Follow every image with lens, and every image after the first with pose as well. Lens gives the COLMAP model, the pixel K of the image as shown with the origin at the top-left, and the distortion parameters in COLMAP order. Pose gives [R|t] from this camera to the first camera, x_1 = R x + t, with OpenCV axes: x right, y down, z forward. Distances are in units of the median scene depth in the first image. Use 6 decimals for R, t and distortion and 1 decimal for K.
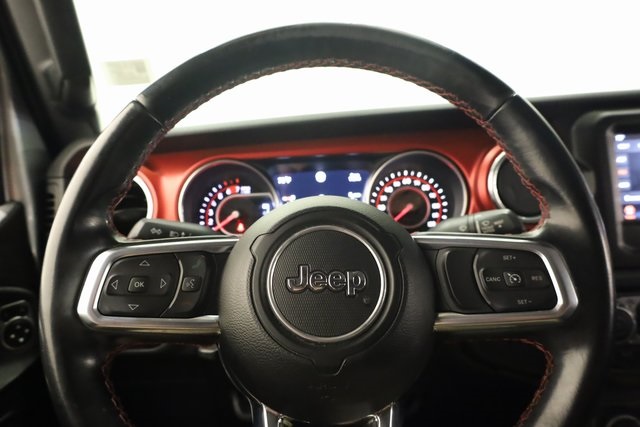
lens RADIAL K [[443.2, 0, 320.0], [0, 443.2, 210.5], [0, 0, 1]] dist [0.003640, -0.006357]
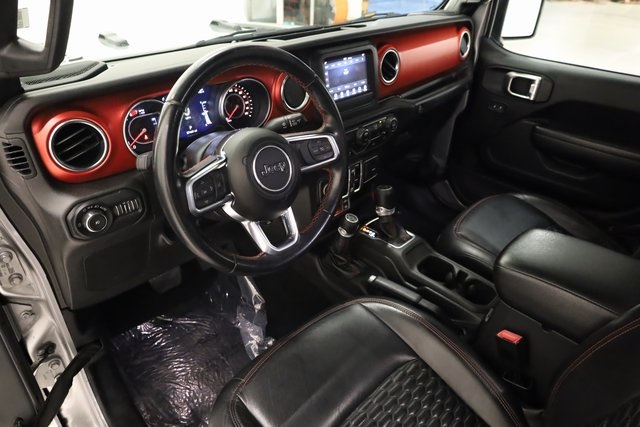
lens RADIAL K [[443.2, 0, 321.1], [0, 443.2, 212.7], [0, 0, 1]] dist [0.003640, -0.006357]
pose [[0.697419, -0.320026, 0.641241, -0.952189], [0.004271, 0.896599, 0.442823, -0.468063], [-0.716651, -0.306094, 0.626672, -0.554415]]
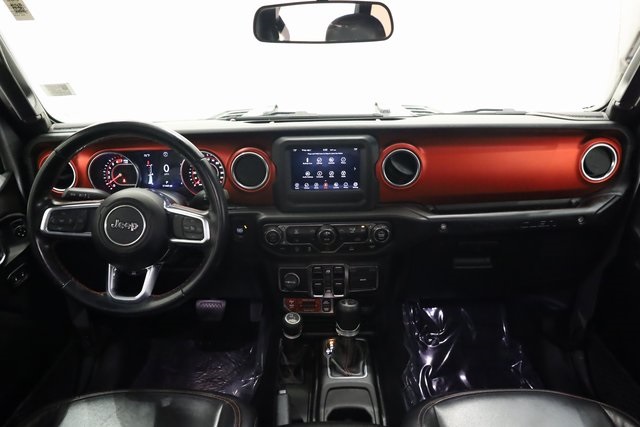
lens RADIAL K [[443.2, 0, 318.6], [0, 443.2, 215.7], [0, 0, 1]] dist [0.003640, -0.006357]
pose [[0.999554, 0.029772, -0.002391, 0.805176], [-0.027634, 0.952196, 0.304235, -0.506740], [0.011334, -0.304033, 0.952594, -1.070296]]
